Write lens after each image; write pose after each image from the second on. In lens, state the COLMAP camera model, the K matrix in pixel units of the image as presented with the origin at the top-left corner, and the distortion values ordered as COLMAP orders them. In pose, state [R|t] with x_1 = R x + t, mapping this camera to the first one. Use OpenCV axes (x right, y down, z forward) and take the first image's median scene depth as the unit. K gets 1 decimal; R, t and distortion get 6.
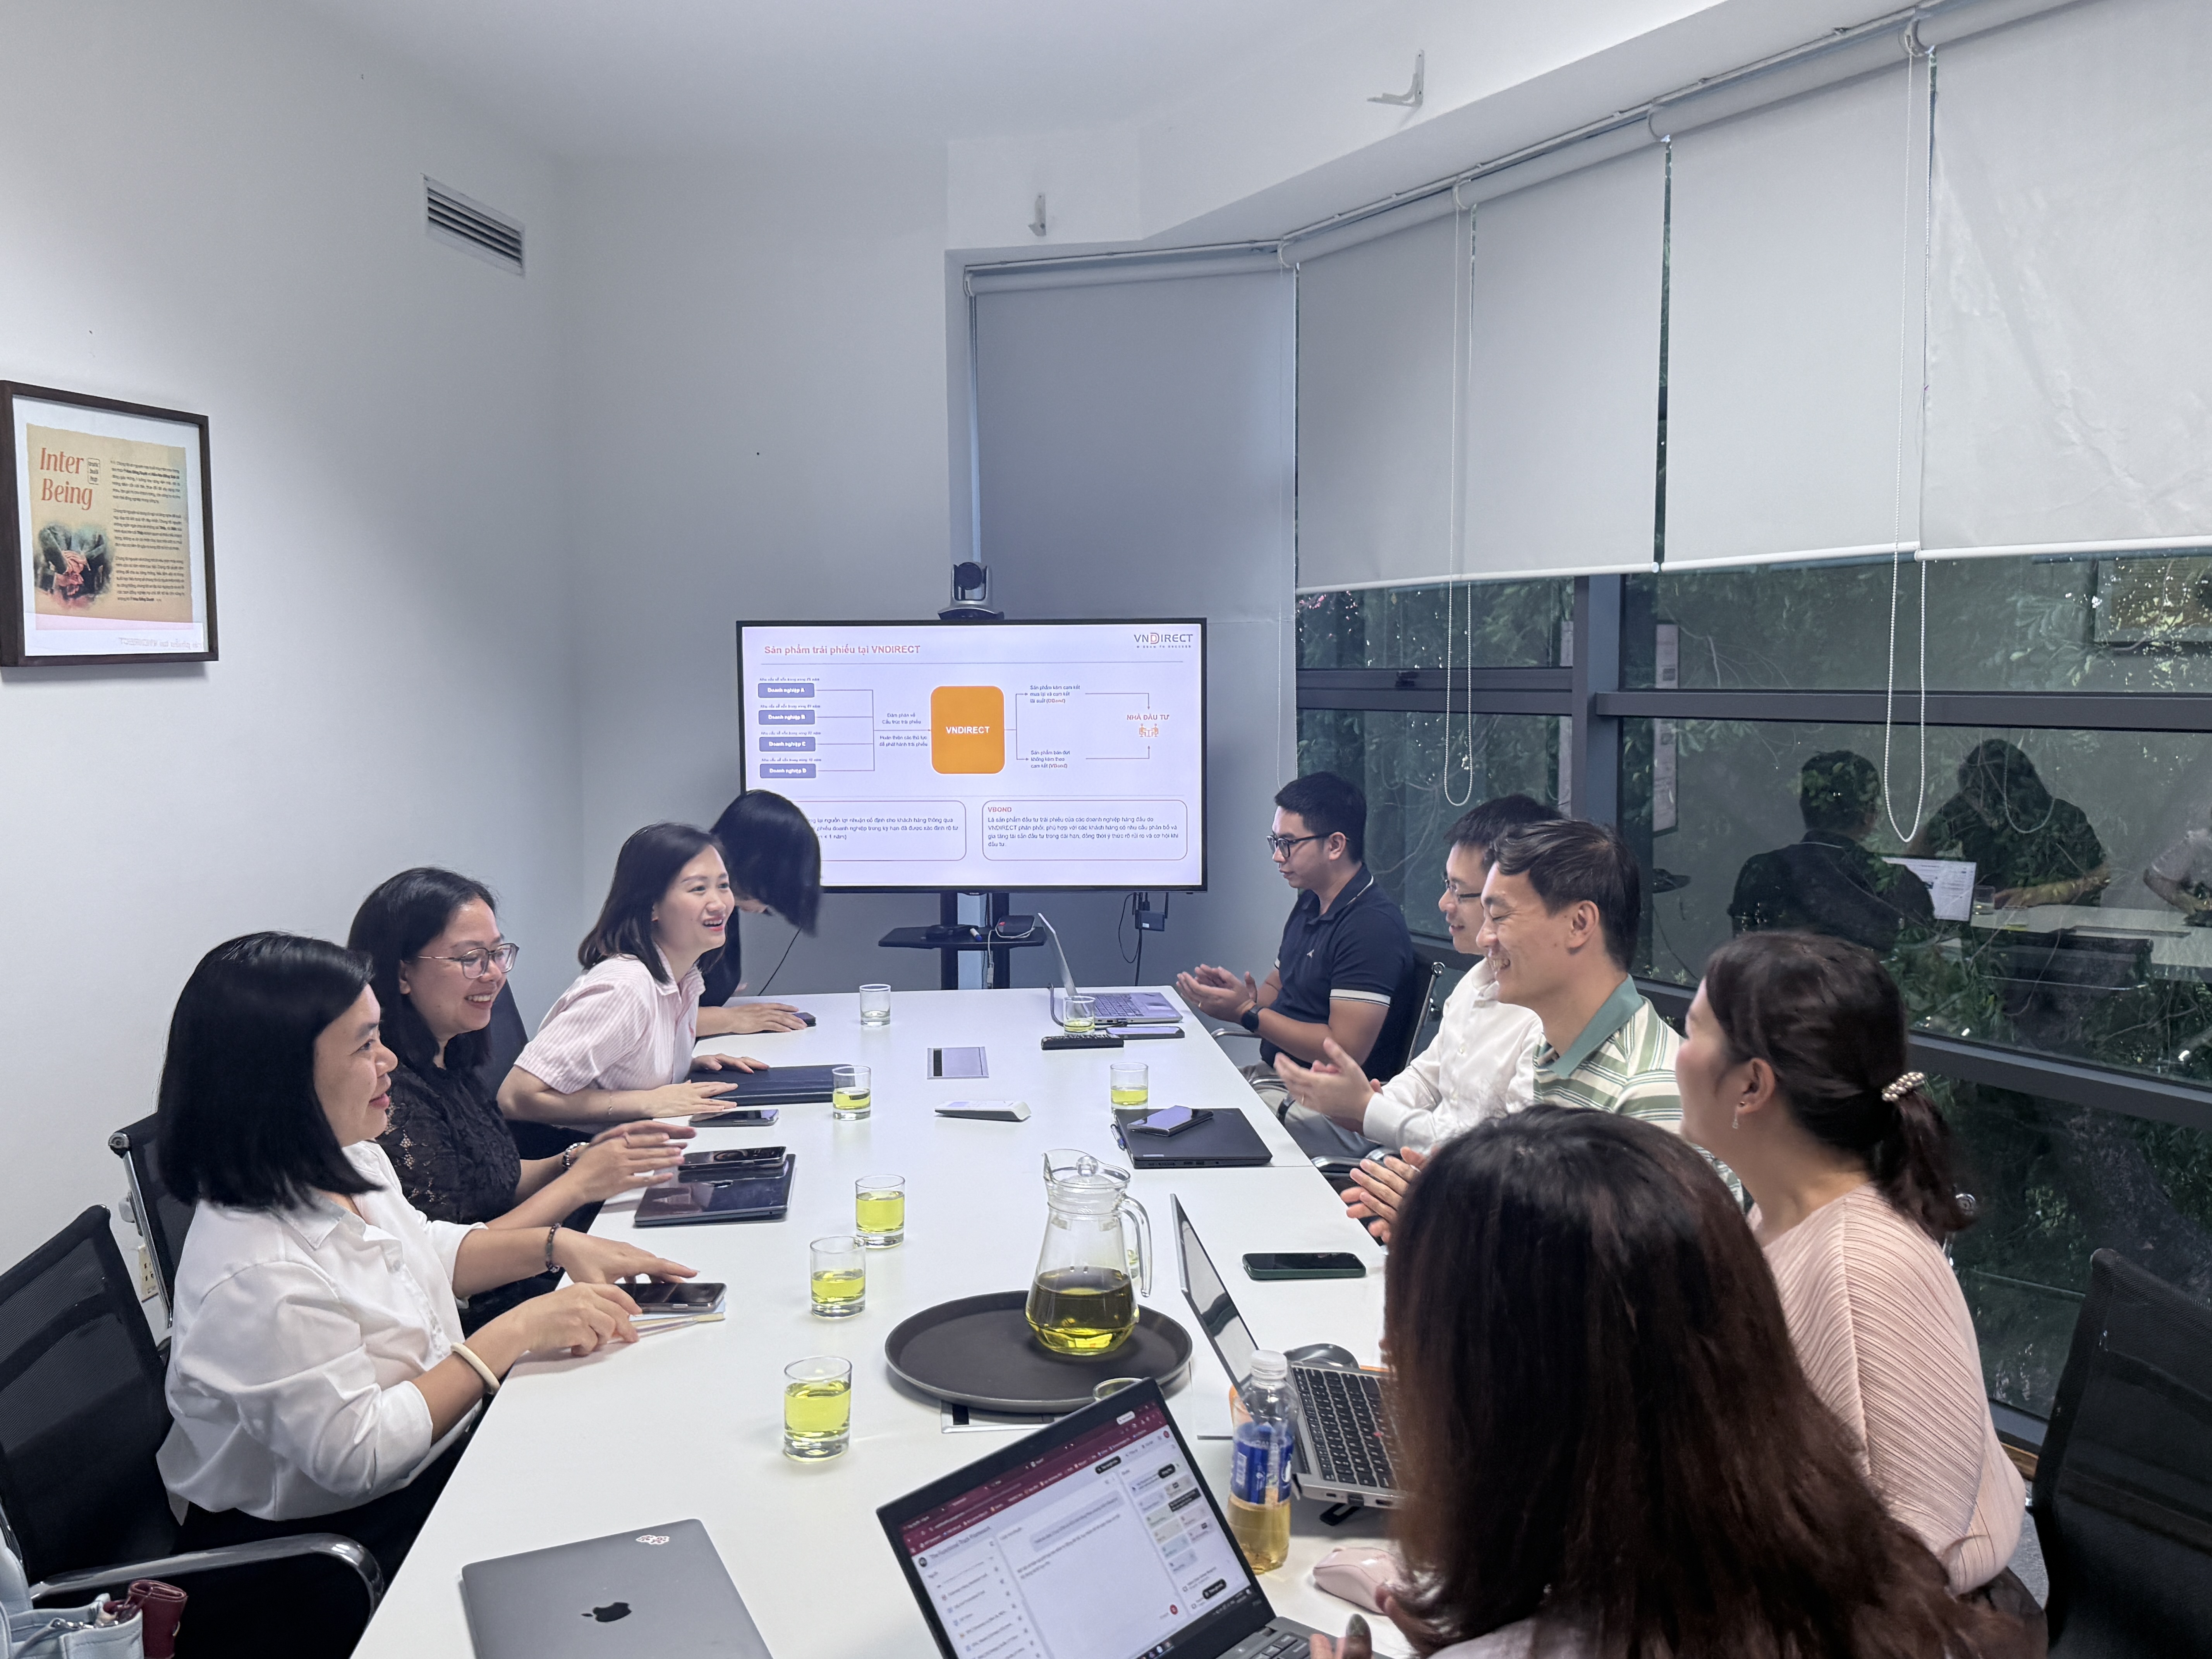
lens RADIAL K [[1934.0, 0, 1106.0], [0, 1934.0, 829.5], [0, 0, 1]] dist [0.140793, -0.304988]
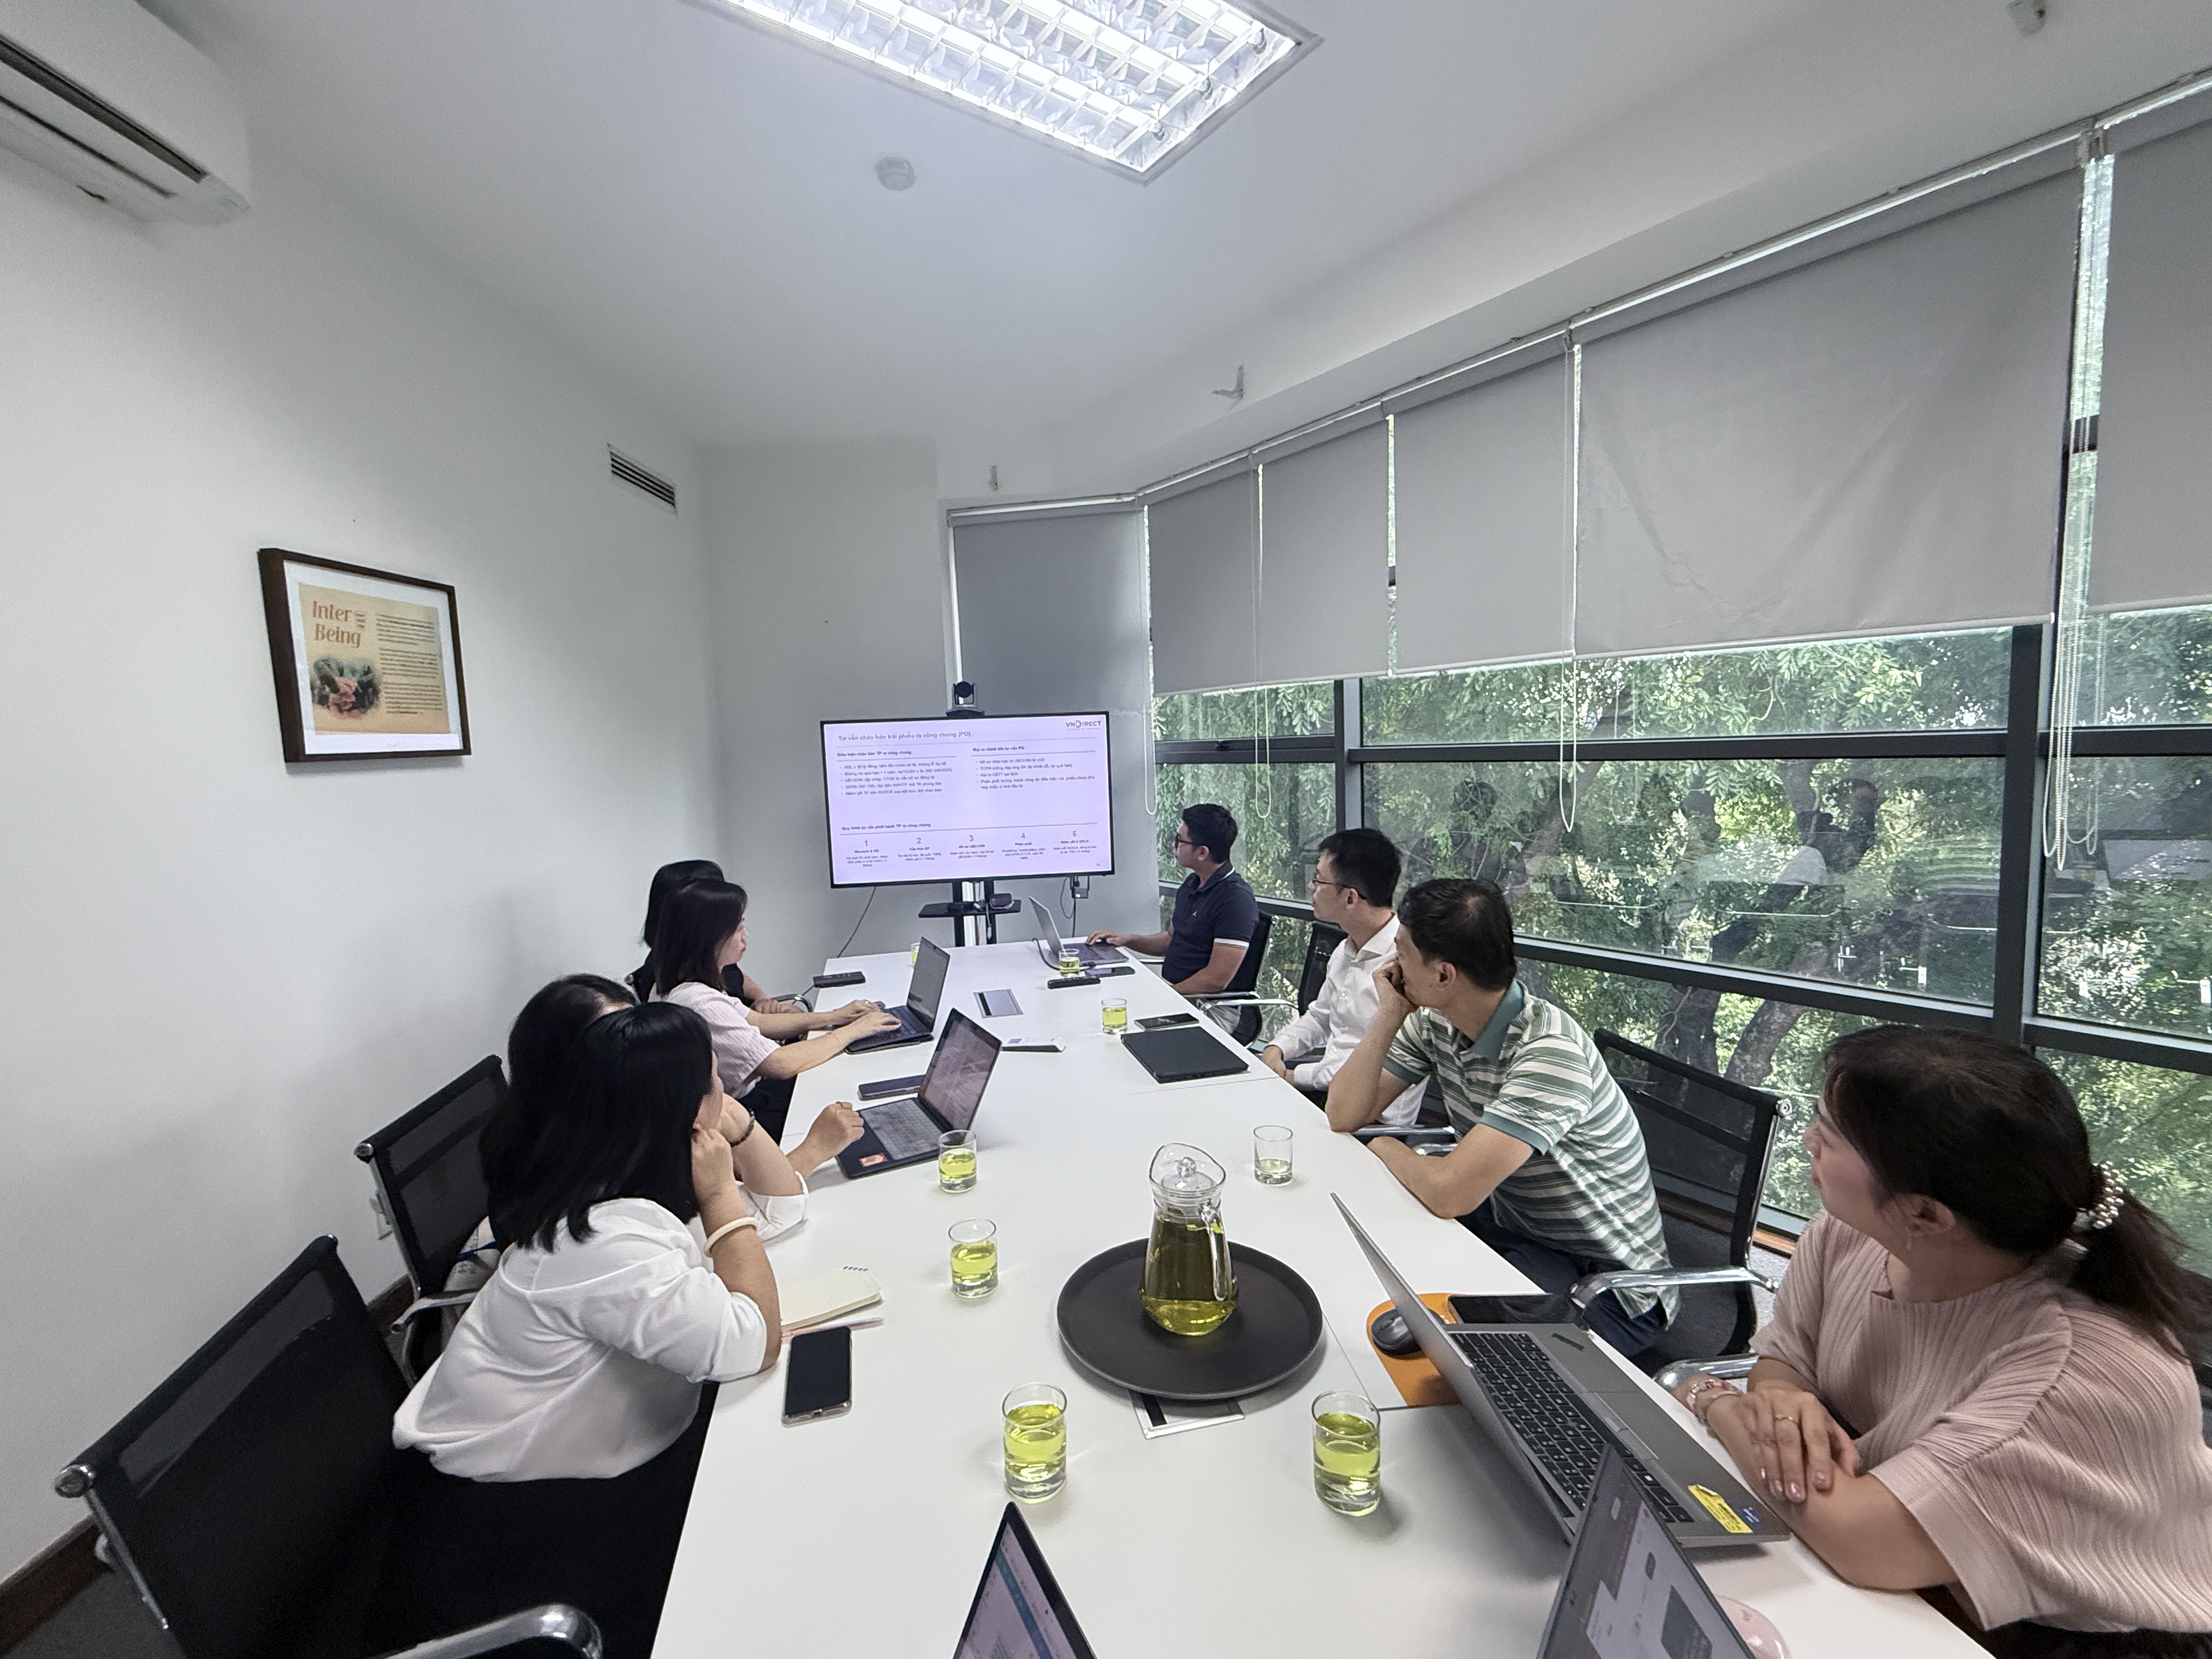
lens RADIAL K [[934.6, 0, 1106.0], [0, 934.6, 829.5], [0, 0, 1]] dist [-0.001756, -0.010430]
pose [[0.989804, -0.042372, 0.135985, -0.081109], [0.041951, 0.999102, 0.005958, -0.014956], [-0.136116, -0.000192, 0.990693, 0.250190]]
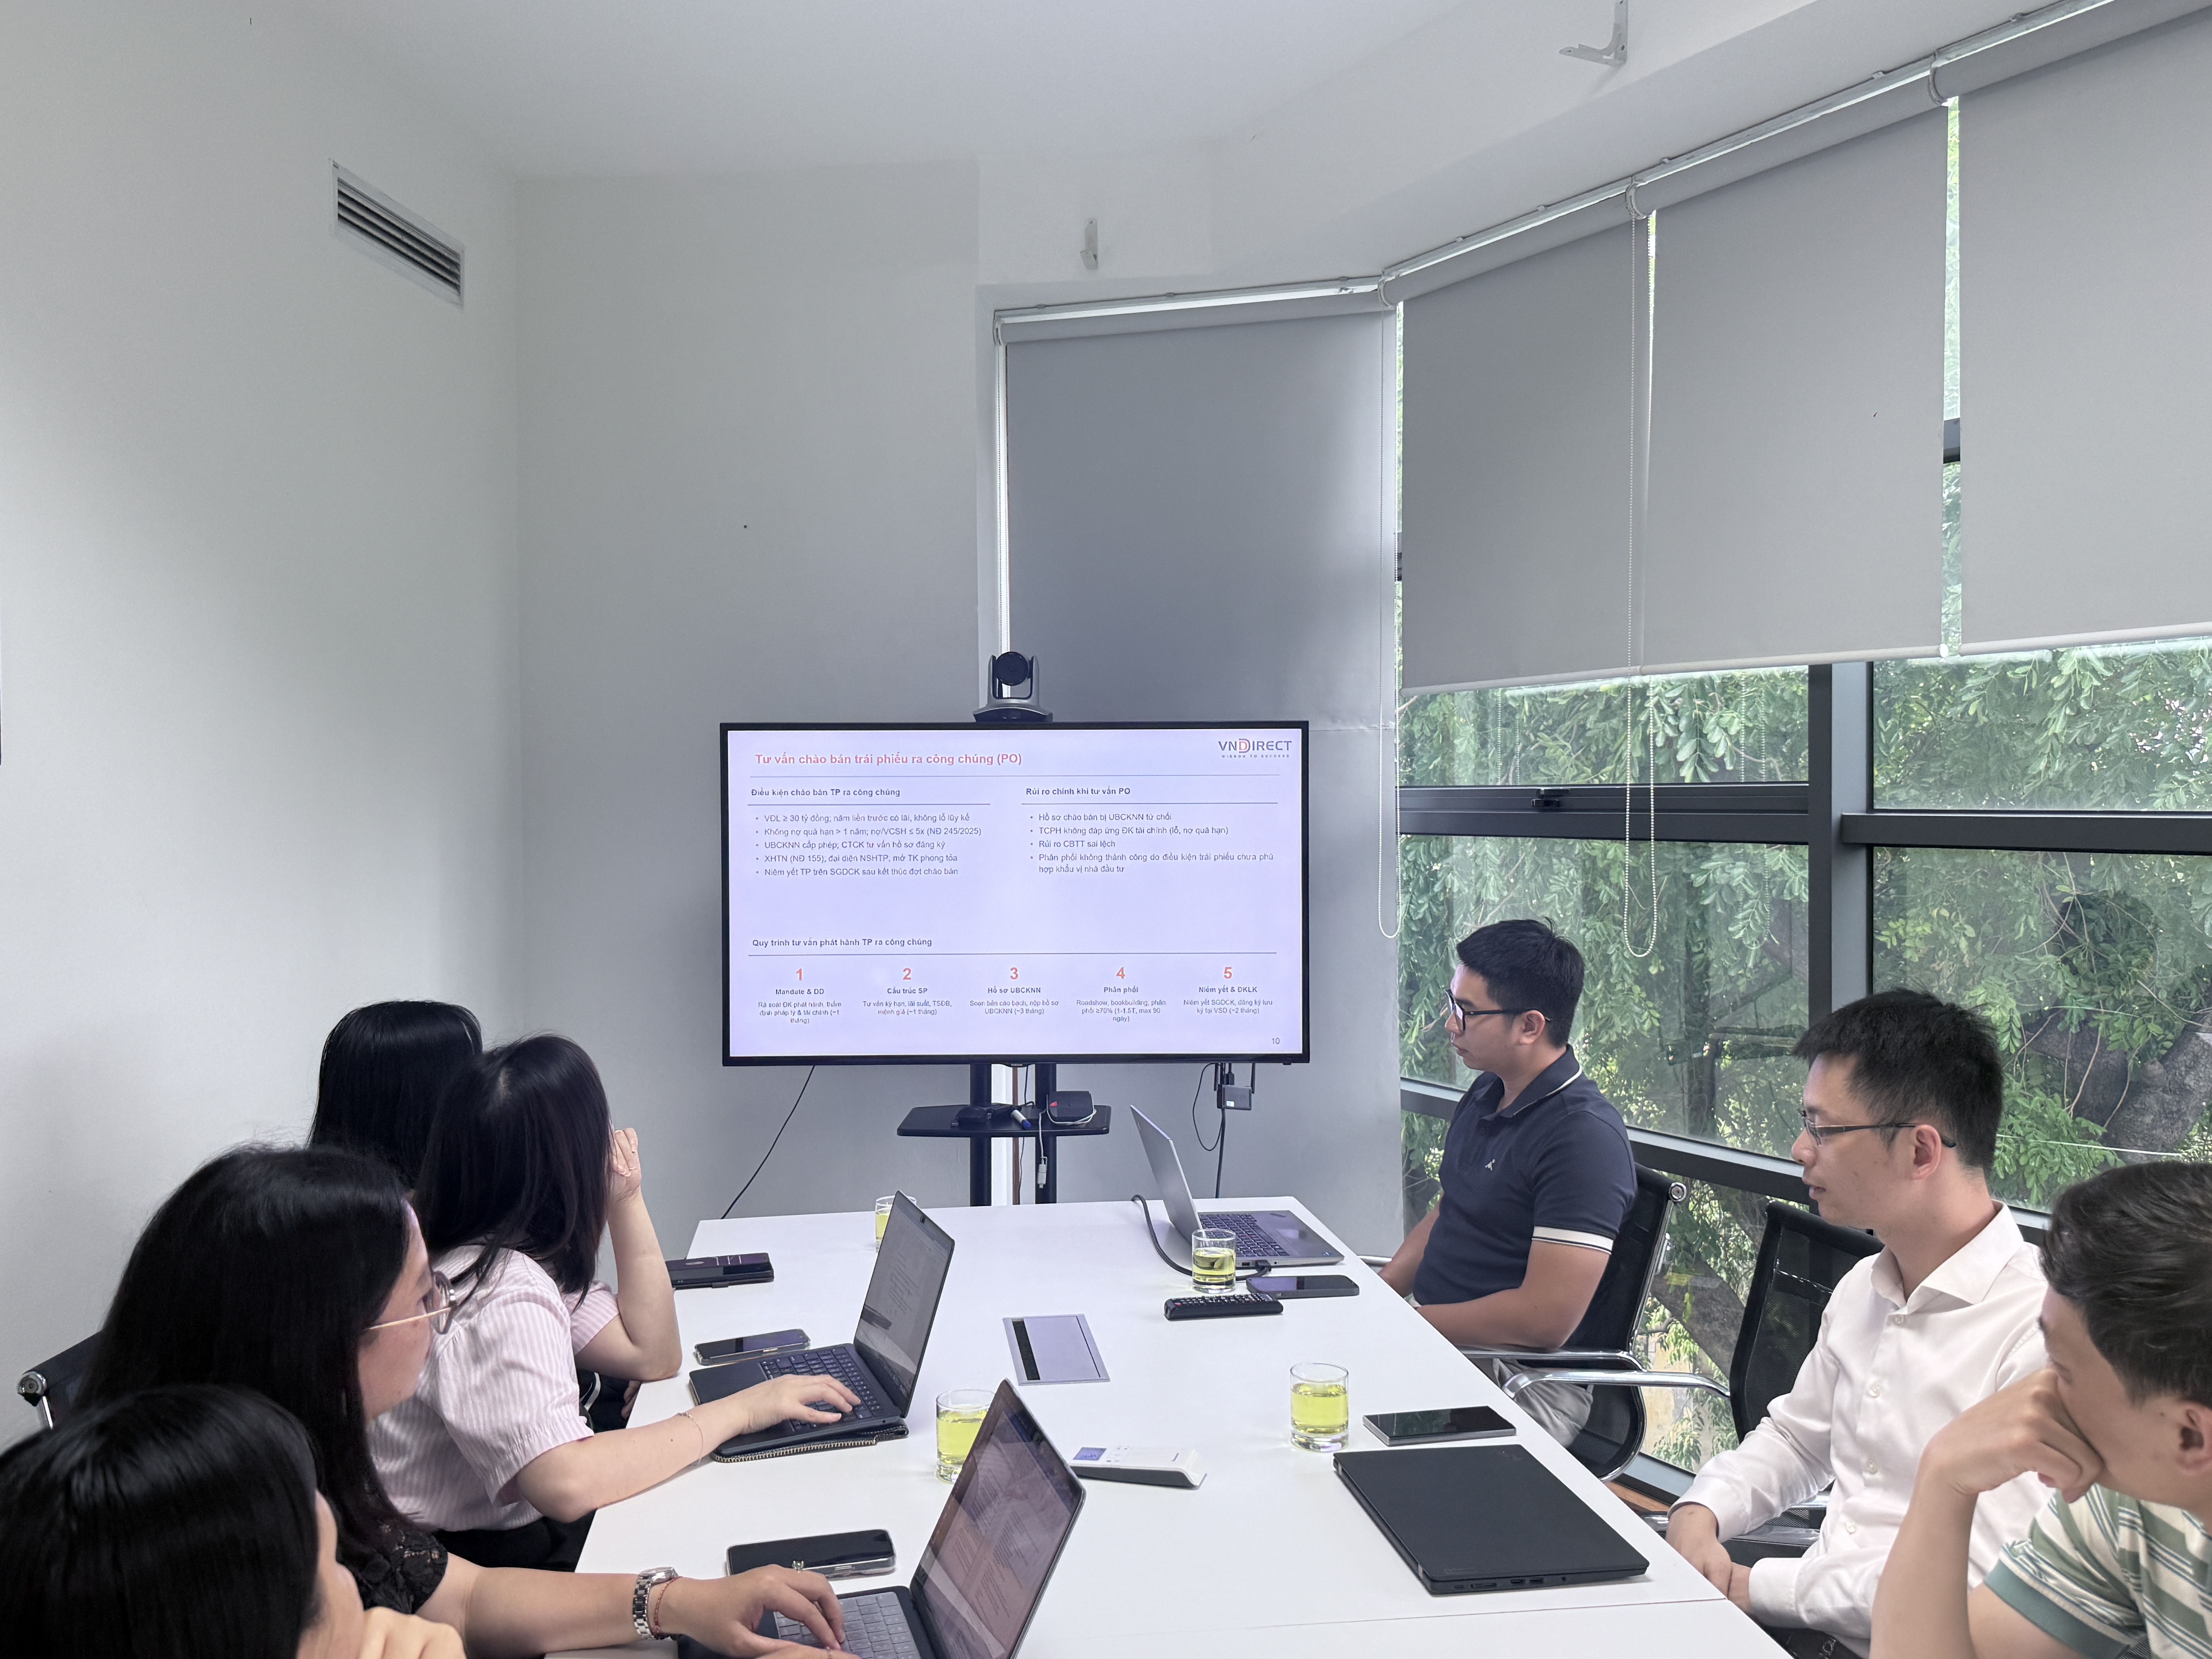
lens RADIAL K [[1769.1, 0, 1106.0], [0, 1769.1, 829.5], [0, 0, 1]] dist [0.153338, -0.355768]
pose [[0.999042, 0.001671, 0.043736, -0.080834], [0.001215, 0.997827, -0.065874, -0.019642], [-0.043751, 0.065864, 0.996869, 0.339981]]
